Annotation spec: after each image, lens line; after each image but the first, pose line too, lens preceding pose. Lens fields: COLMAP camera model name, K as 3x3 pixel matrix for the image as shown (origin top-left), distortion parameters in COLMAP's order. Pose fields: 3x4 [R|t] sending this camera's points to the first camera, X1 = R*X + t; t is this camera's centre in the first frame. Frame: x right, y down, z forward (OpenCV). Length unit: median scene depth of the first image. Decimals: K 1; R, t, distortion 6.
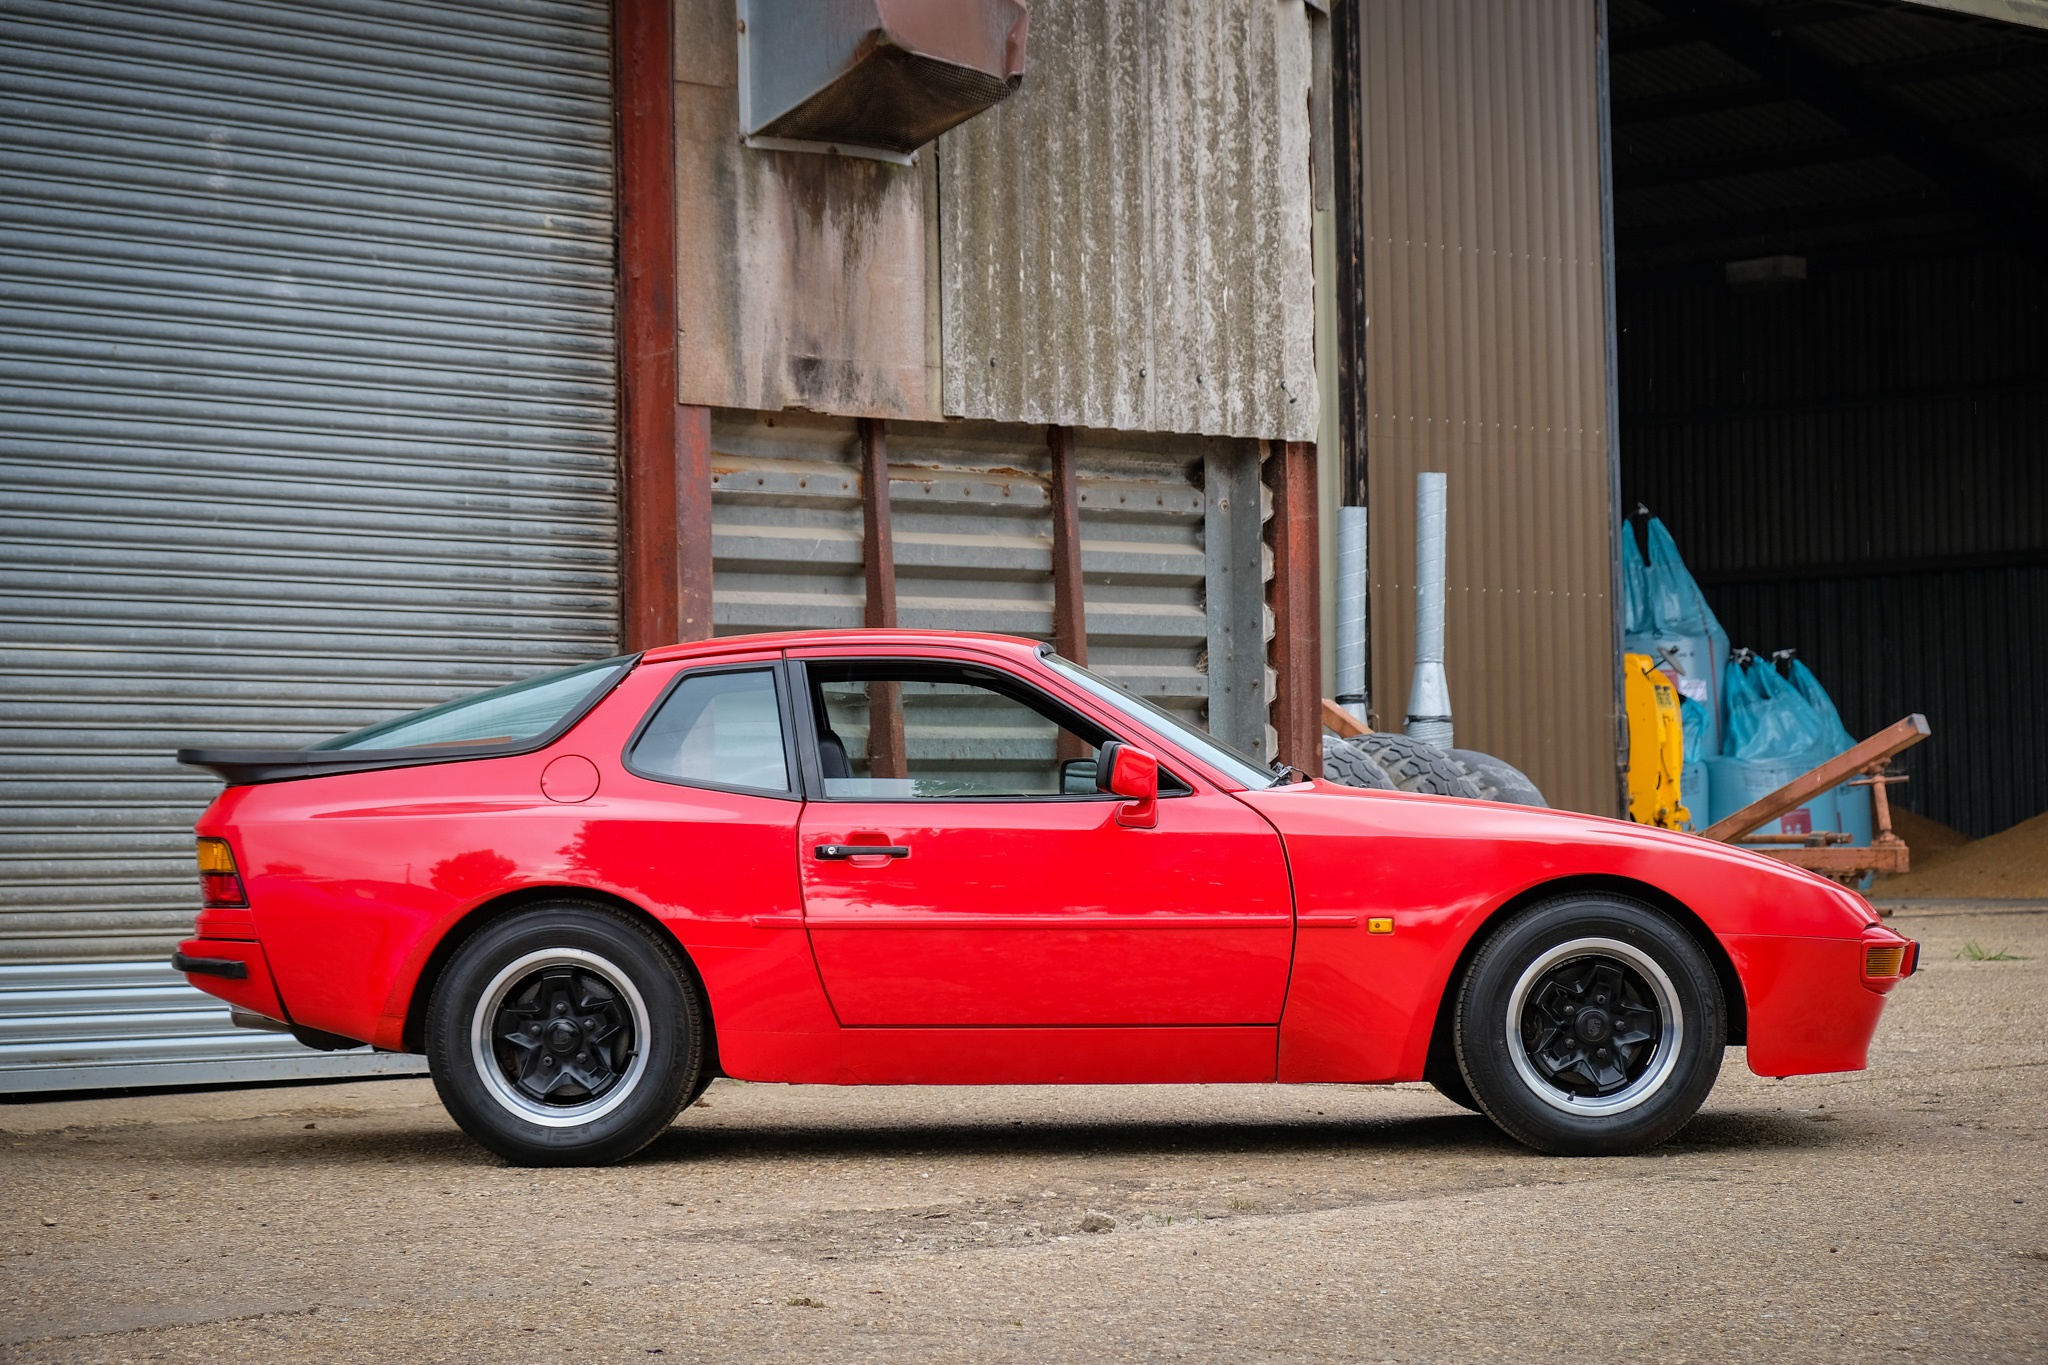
lens RADIAL K [[4809.8, 0, 1148.9], [0, 4809.8, 728.7], [0, 0, 1]] dist [-0.001670, 0.798769]
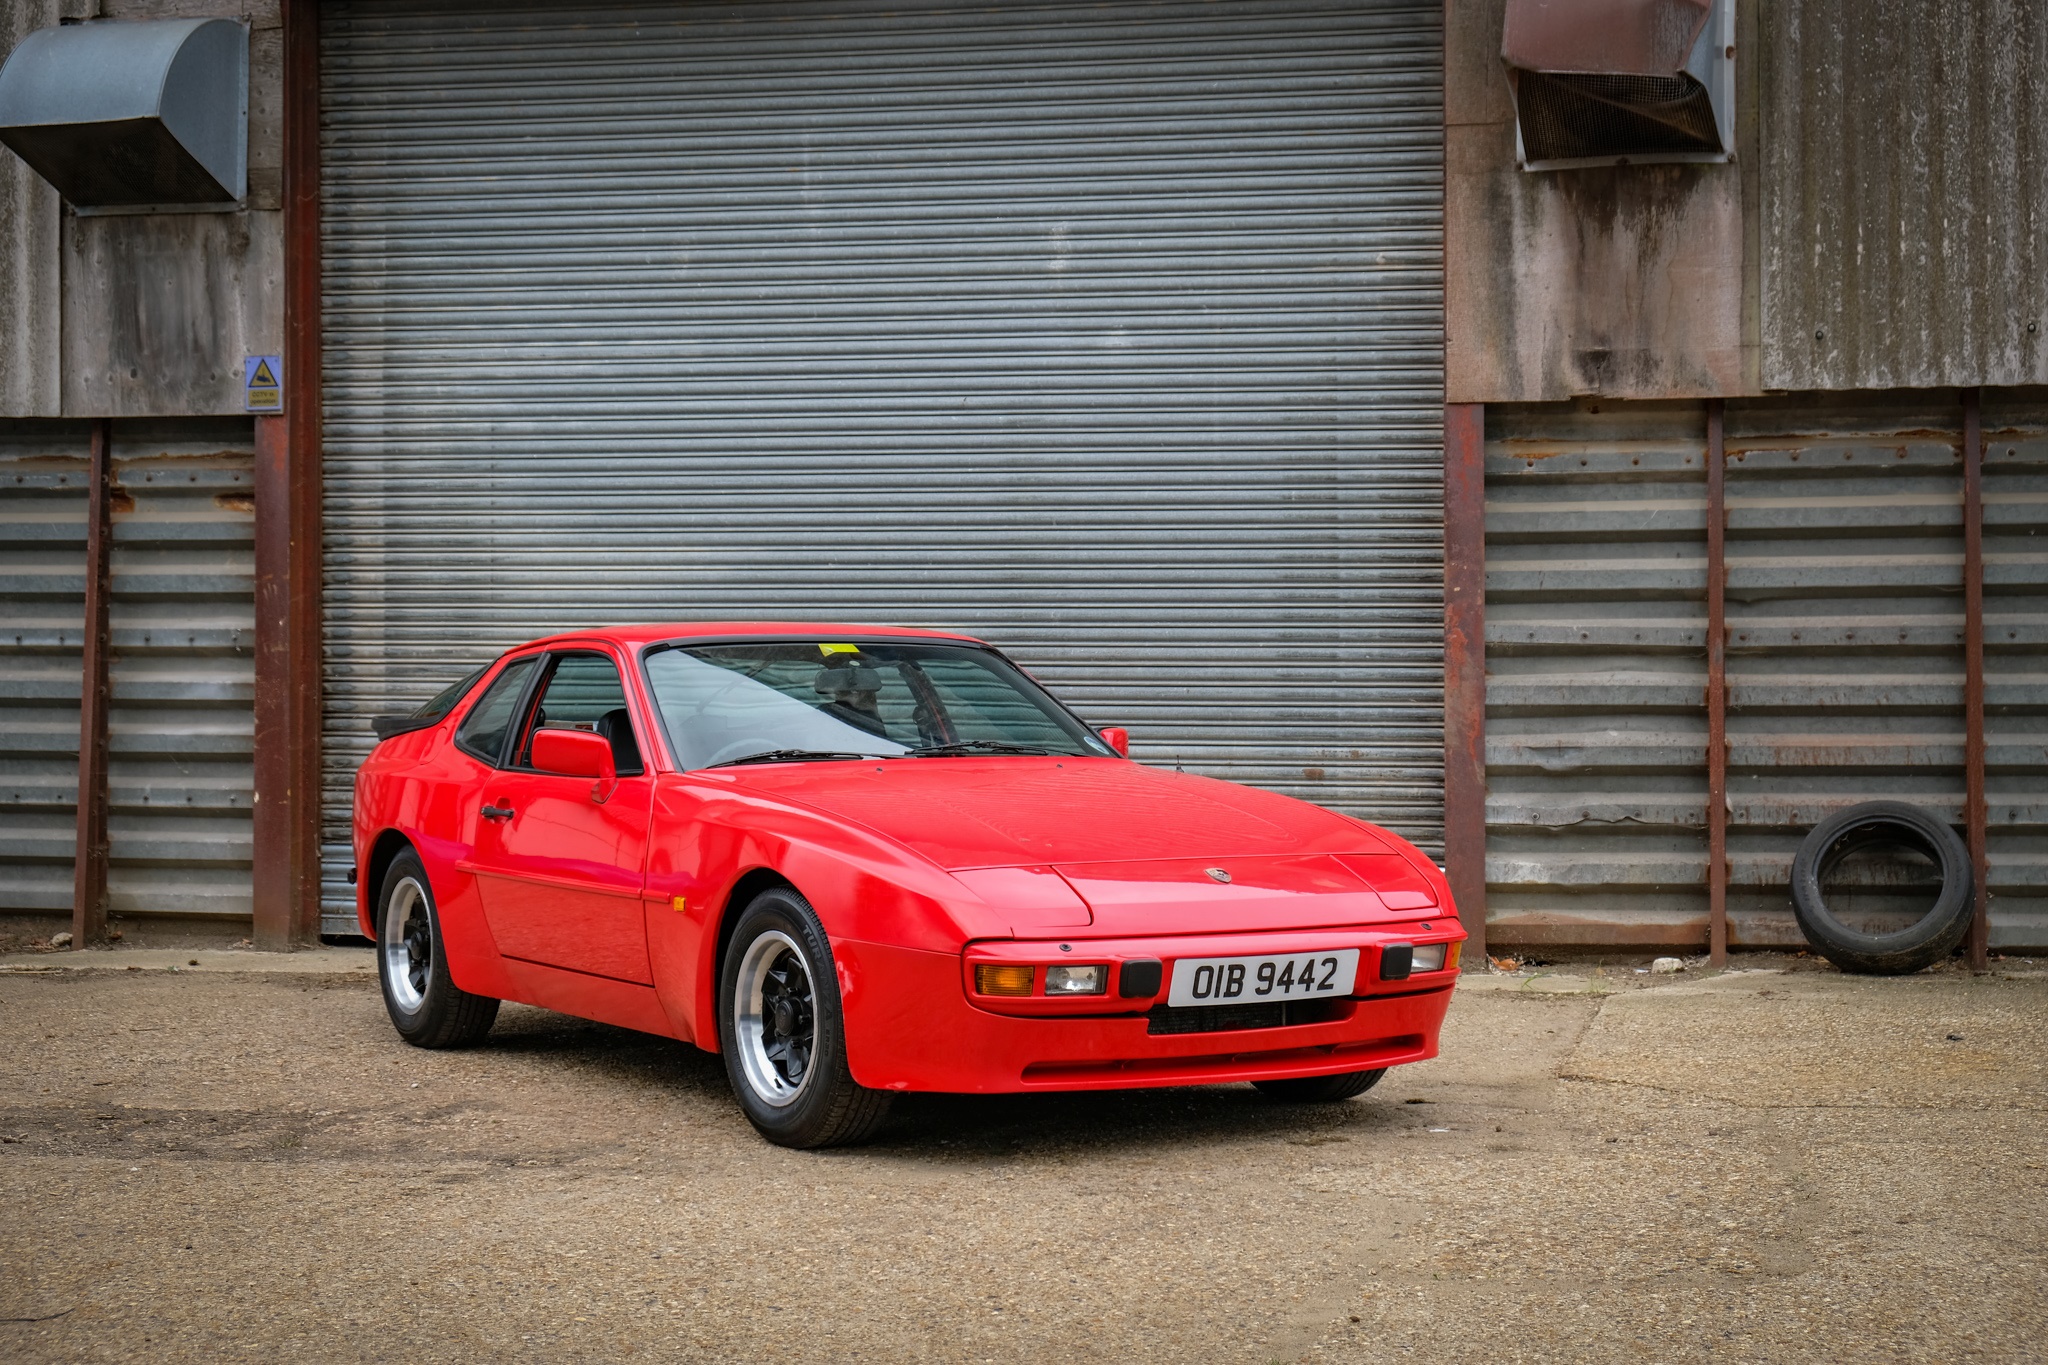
lens RADIAL K [[3080.5, 0, 1107.9], [0, 3080.5, 671.6], [0, 0, 1]] dist [0.027668, -0.007619]
pose [[0.528290, 0.006618, -0.849038, 0.485265], [0.011976, 0.999812, 0.015245, -0.014640], [0.848979, -0.018222, 0.528112, 0.526529]]
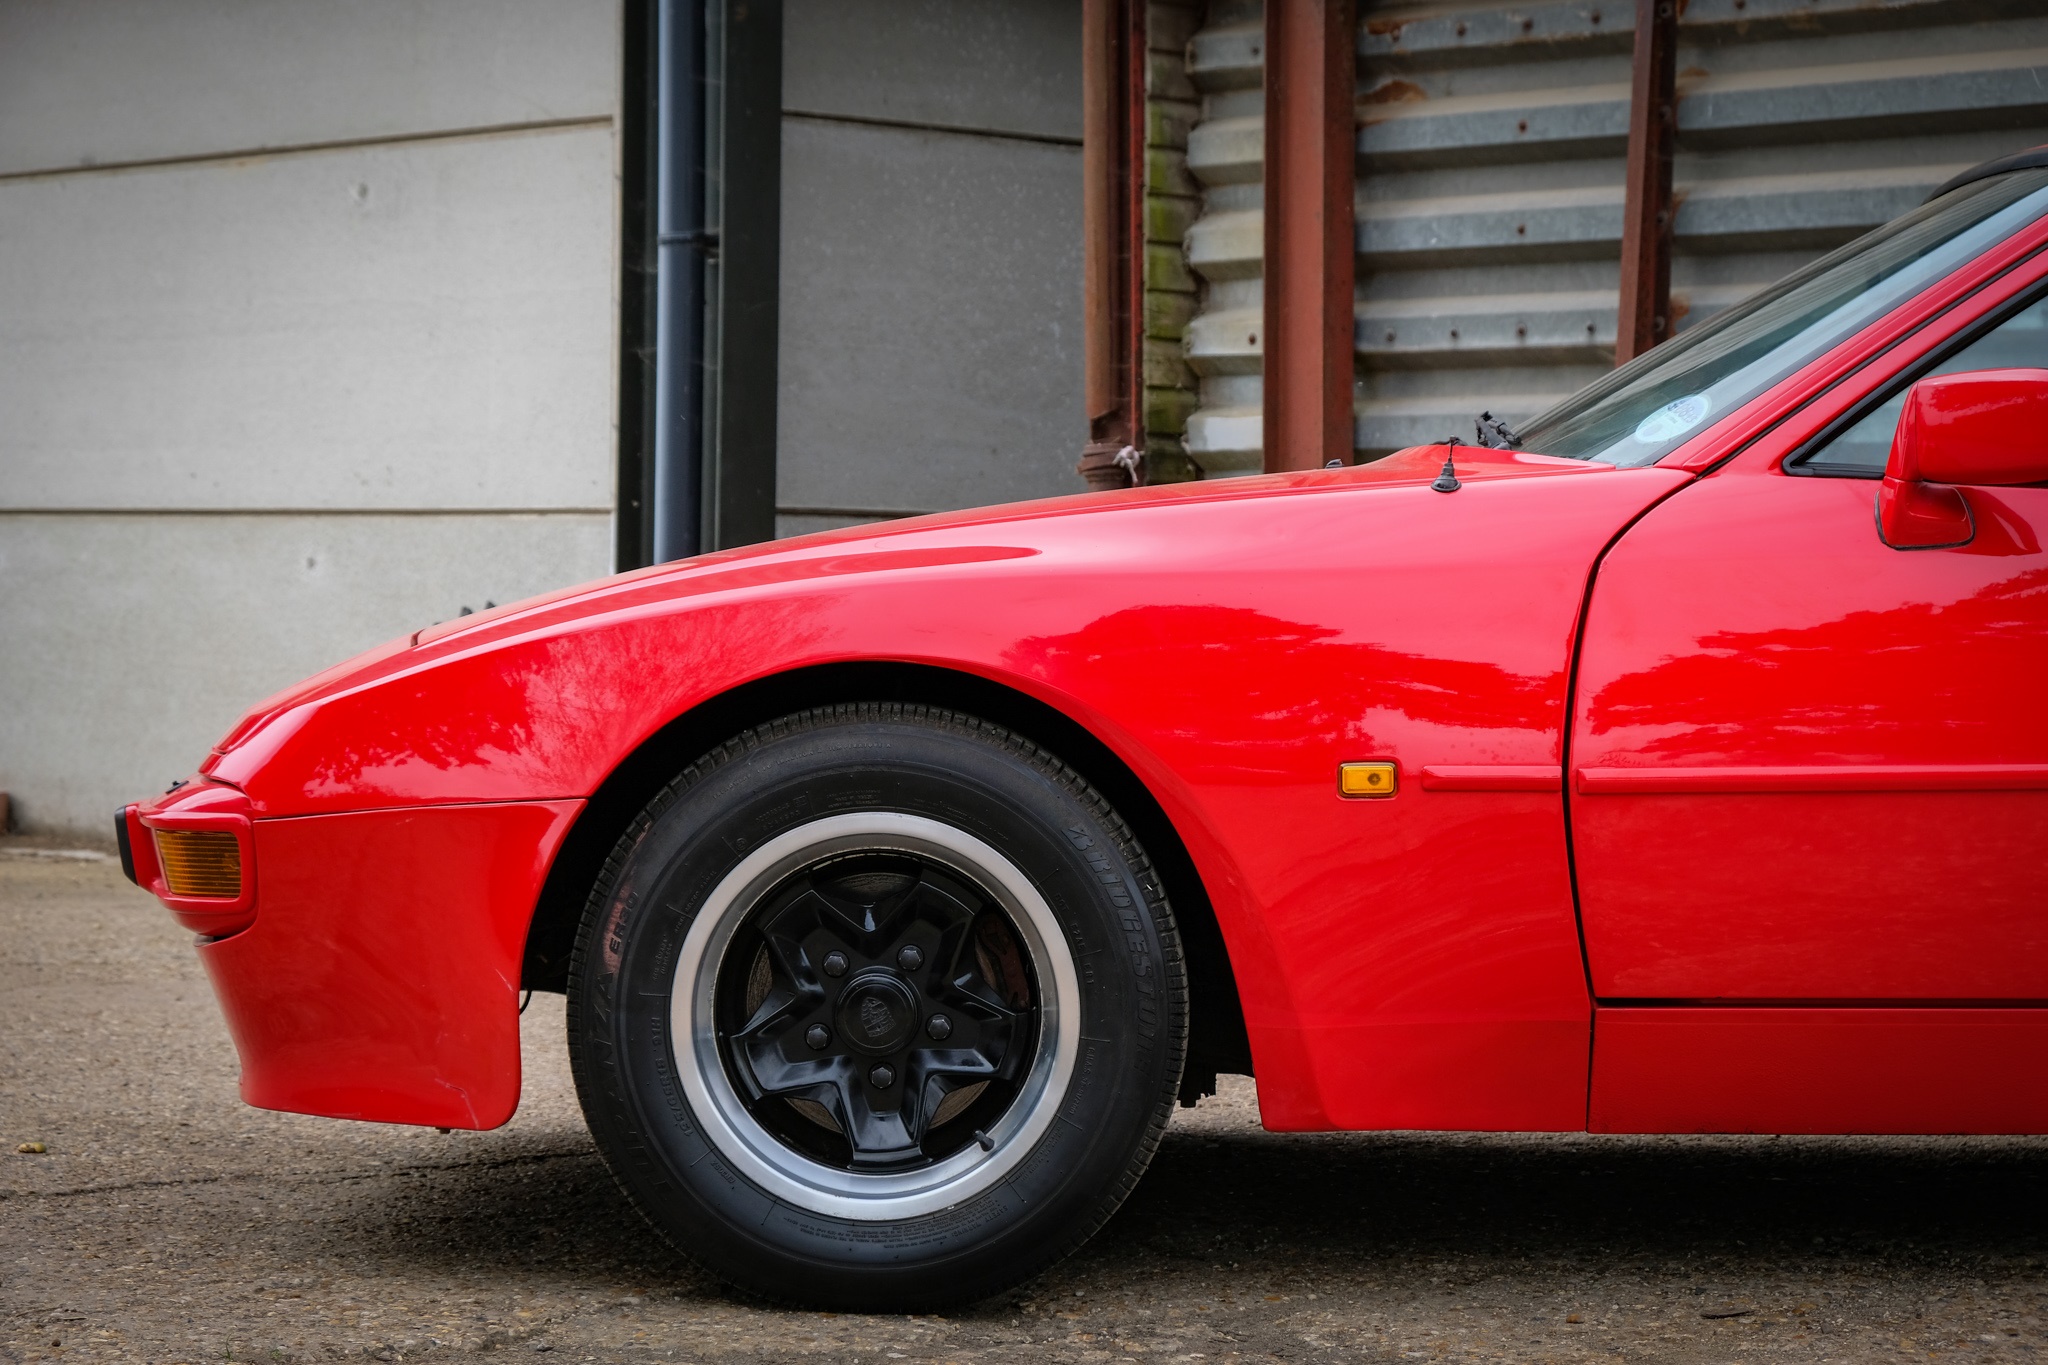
lens RADIAL K [[4809.8, 0, 1148.9], [0, 4809.8, 728.7], [0, 0, 1]] dist [-0.001670, 0.798769]
pose [[-0.044518, 0.037415, -0.998308, 0.251012], [0.010950, 0.999257, 0.036962, 0.014240], [0.998949, -0.009286, -0.044894, 0.638381]]
